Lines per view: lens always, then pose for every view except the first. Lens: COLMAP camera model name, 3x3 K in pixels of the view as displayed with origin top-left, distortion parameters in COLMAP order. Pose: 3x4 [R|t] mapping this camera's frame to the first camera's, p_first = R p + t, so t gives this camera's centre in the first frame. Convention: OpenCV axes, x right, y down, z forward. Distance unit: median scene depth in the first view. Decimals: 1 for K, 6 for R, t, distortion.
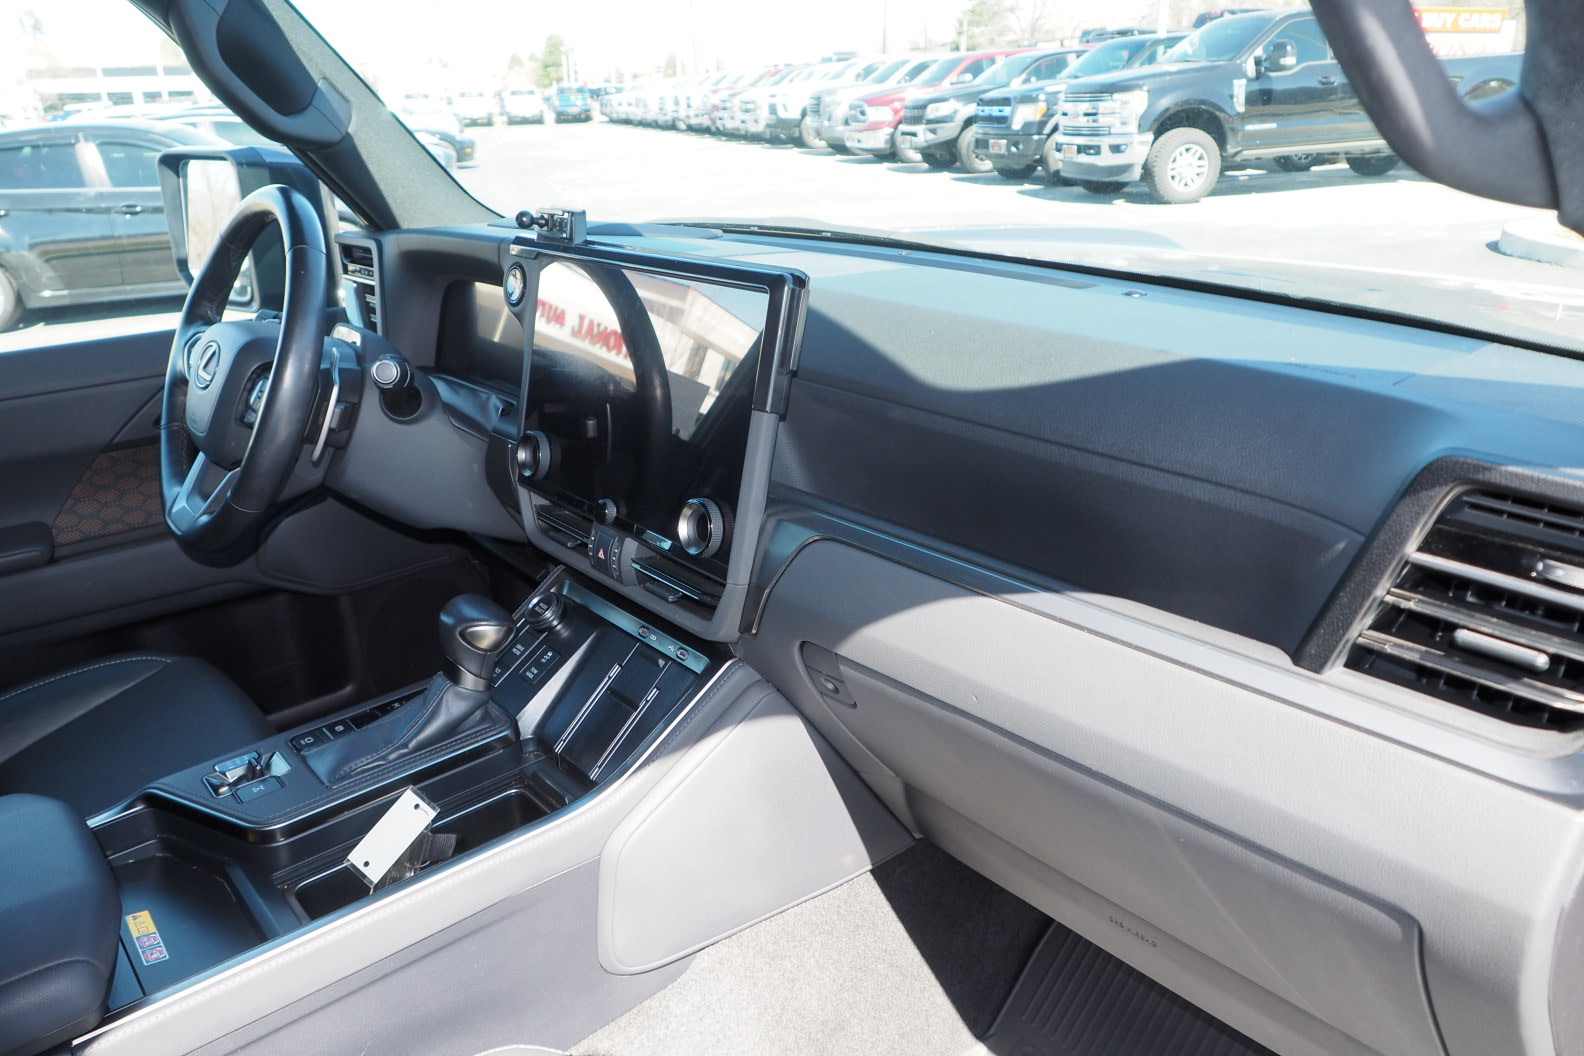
lens RADIAL K [[1125.5, 0, 798.0], [0, 1125.5, 541.6], [0, 0, 1]] dist [-0.035570, 0.011791]
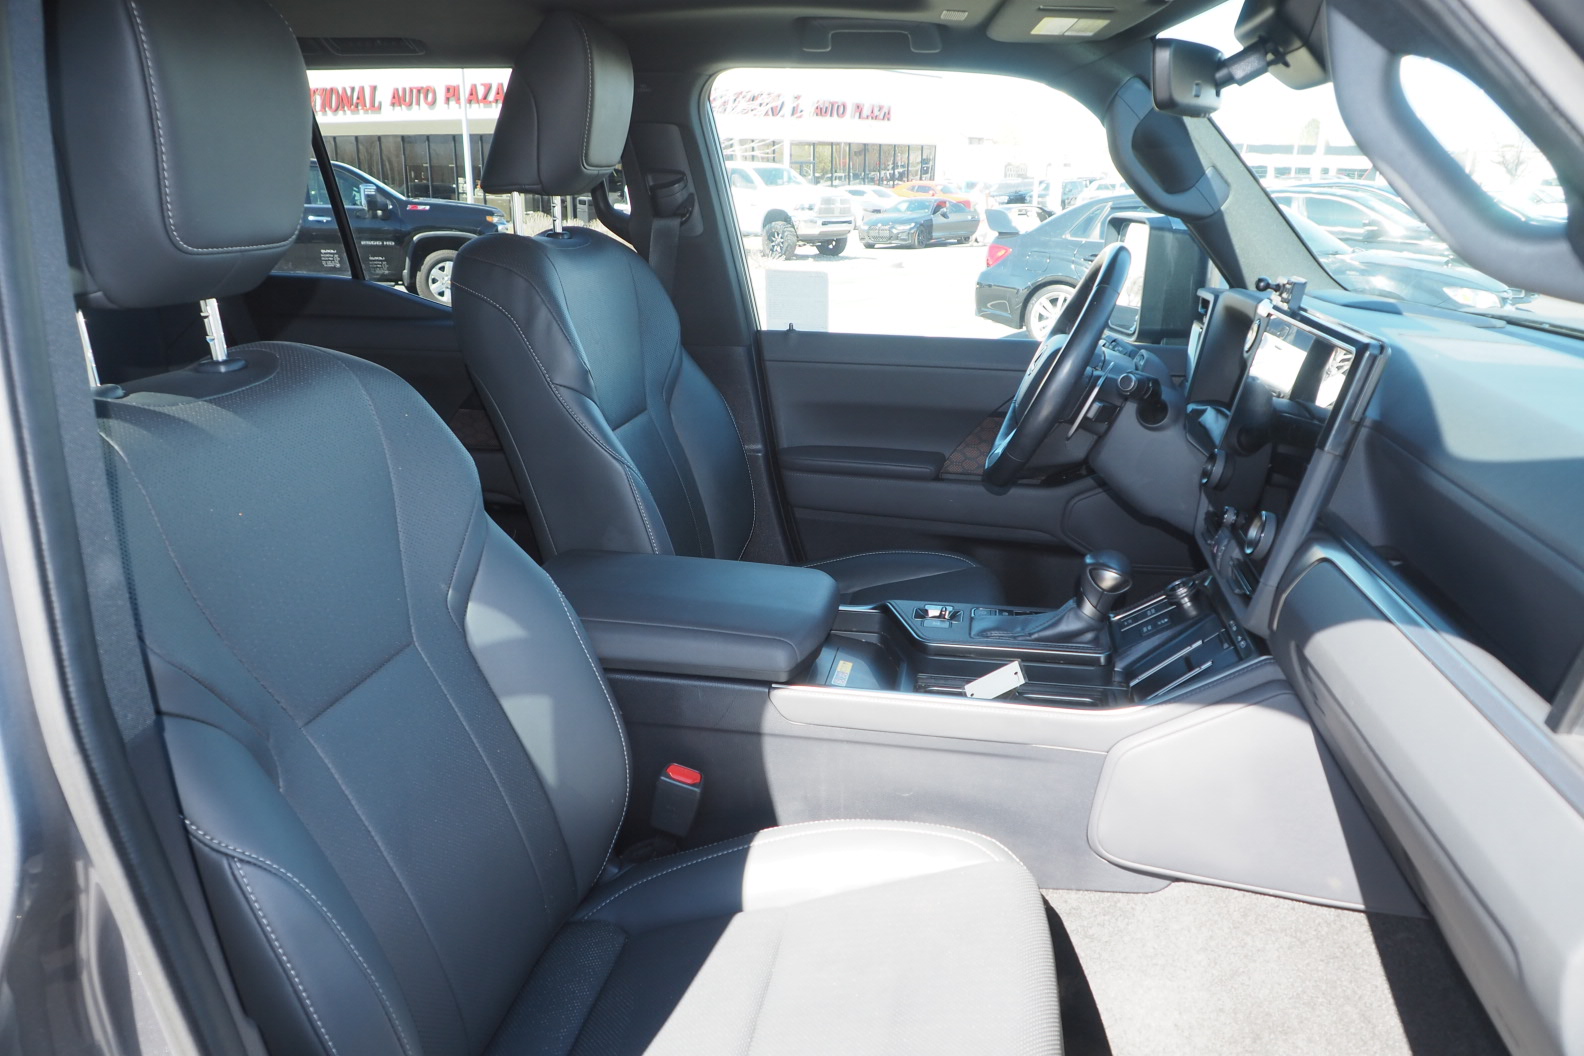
lens RADIAL K [[1125.5, 0, 782.3], [0, 1125.5, 532.7], [0, 0, 1]] dist [-0.035570, 0.011791]
pose [[0.619429, 0.261233, -0.740314, 0.422233], [-0.310308, 0.947691, 0.074771, 0.047888], [0.721122, 0.183410, 0.668090, -0.168214]]
